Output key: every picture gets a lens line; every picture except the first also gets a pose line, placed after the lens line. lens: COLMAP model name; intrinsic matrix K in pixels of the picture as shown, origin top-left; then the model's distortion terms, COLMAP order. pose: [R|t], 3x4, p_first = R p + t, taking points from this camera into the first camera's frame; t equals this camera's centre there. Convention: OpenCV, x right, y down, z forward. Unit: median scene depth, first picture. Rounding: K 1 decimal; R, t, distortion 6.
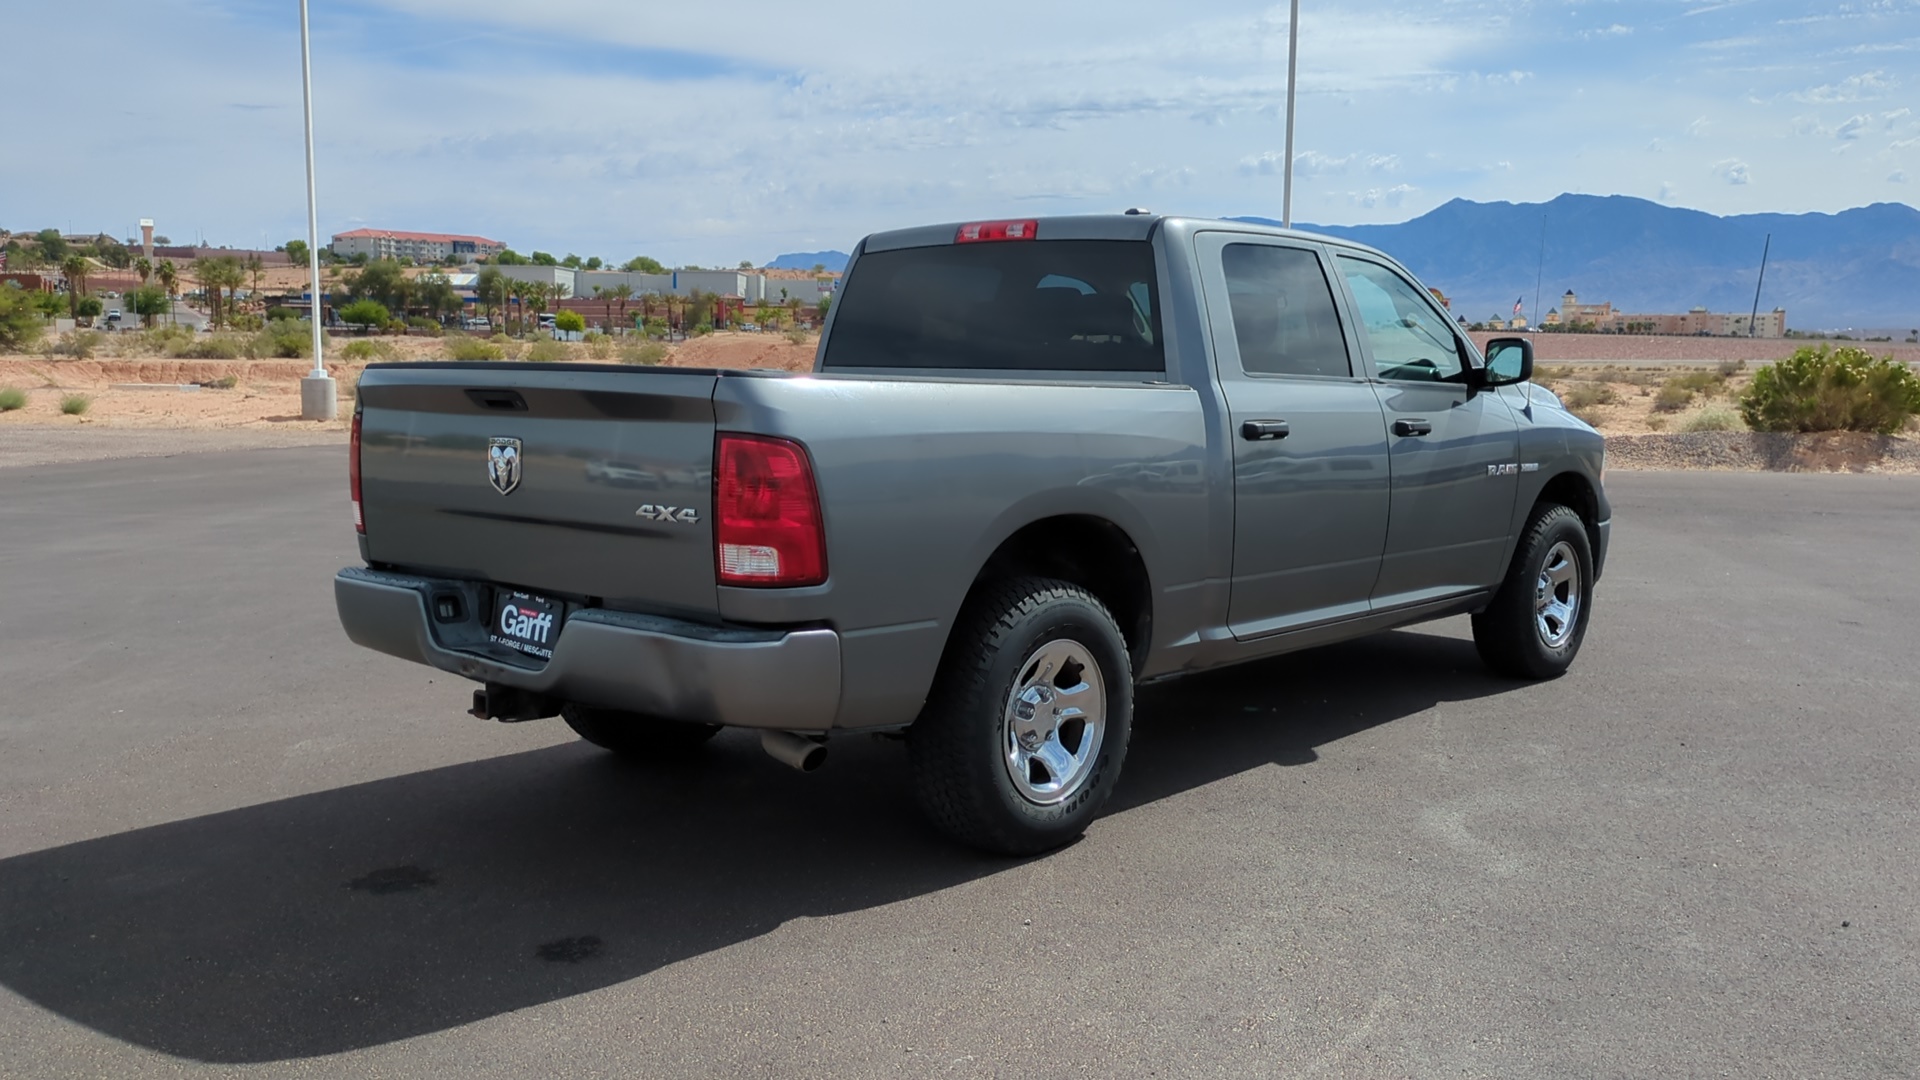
lens RADIAL K [[1659.4, 0, 971.3], [0, 1659.4, 536.5], [0, 0, 1]] dist [0.072219, -0.111958]
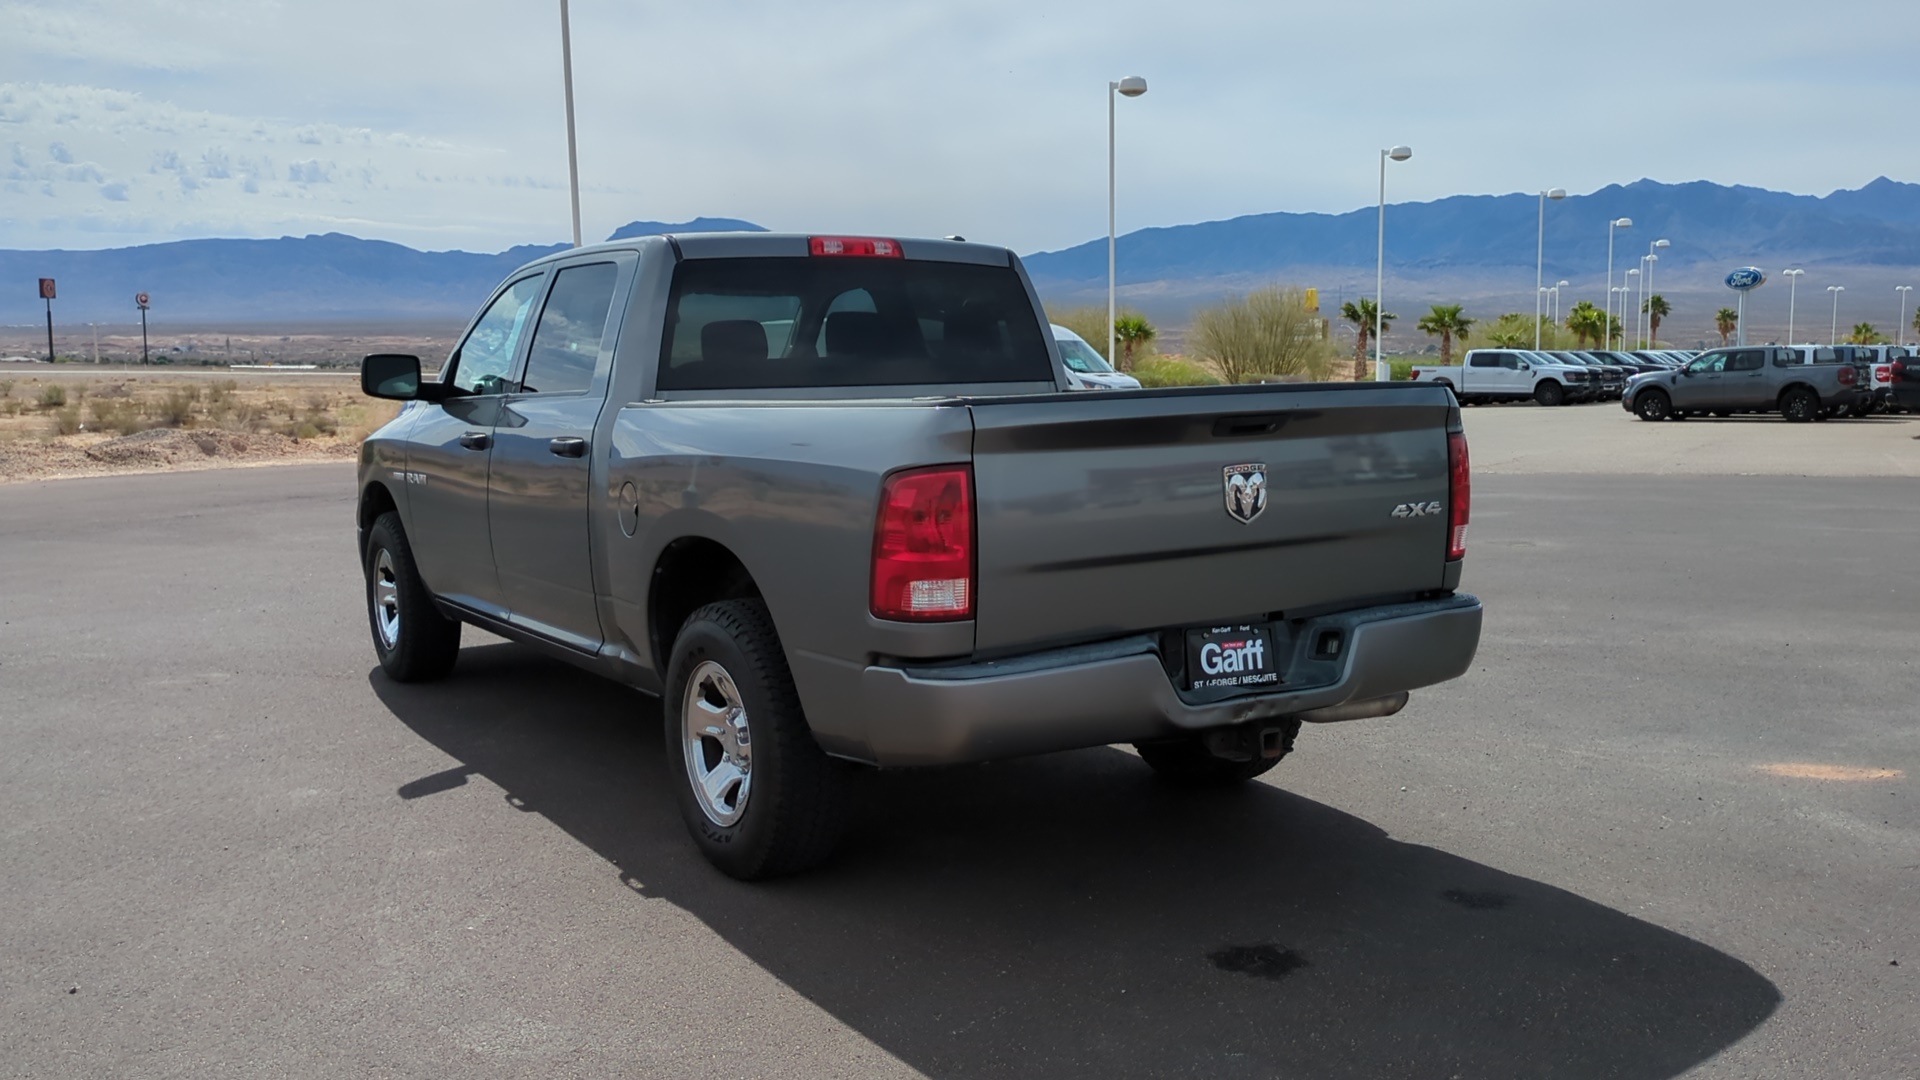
lens RADIAL K [[1646.1, 0, 983.9], [0, 1646.1, 539.0], [0, 0, 1]] dist [0.084327, -0.120780]
pose [[0.253404, -0.117183, 0.960237, -0.932249], [0.118024, 0.988965, 0.089542, -0.090132], [-0.960134, 0.090640, 0.264438, 0.680060]]
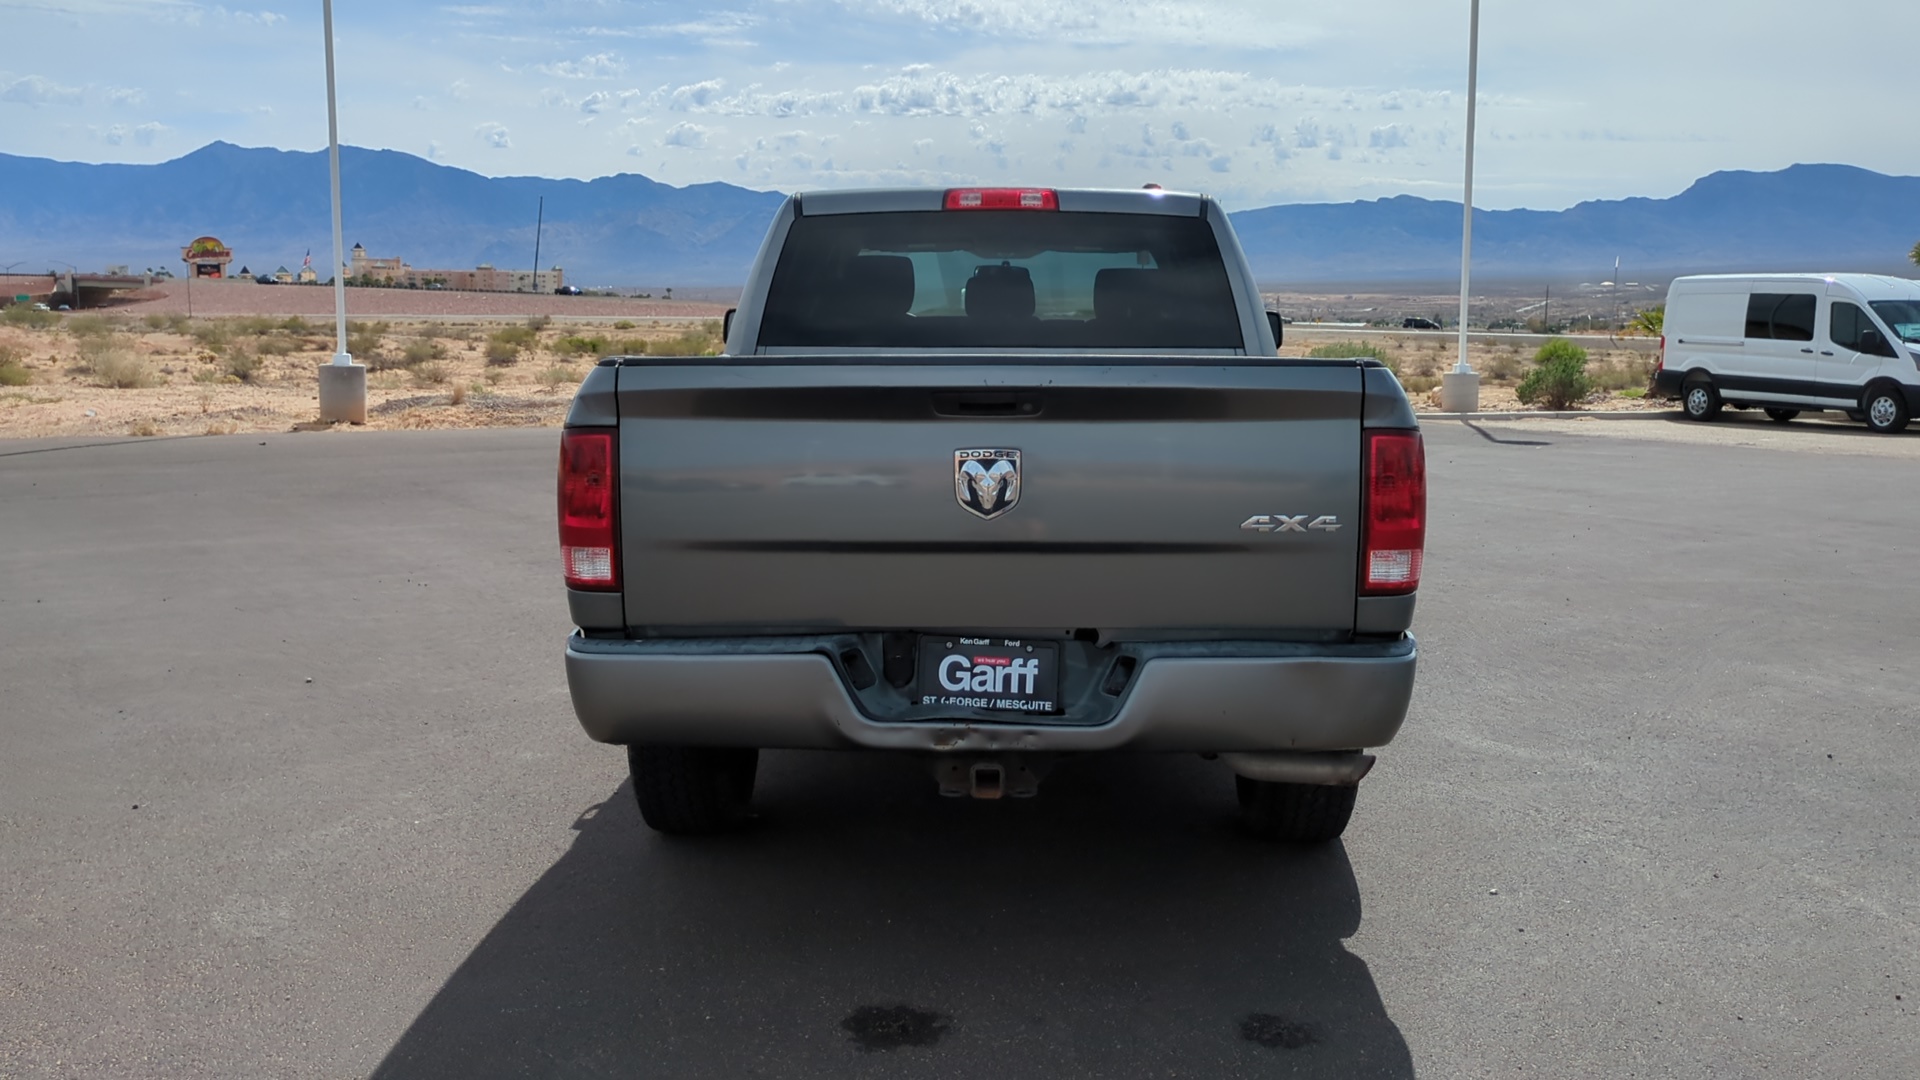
lens RADIAL K [[1655.4, 0, 984.0], [0, 1655.4, 529.1], [0, 0, 1]] dist [0.067218, -0.073306]
pose [[0.762826, -0.084795, 0.641019, -0.604073], [0.070049, 0.996367, 0.048442, -0.044843], [-0.642798, 0.007950, 0.765995, 0.294094]]
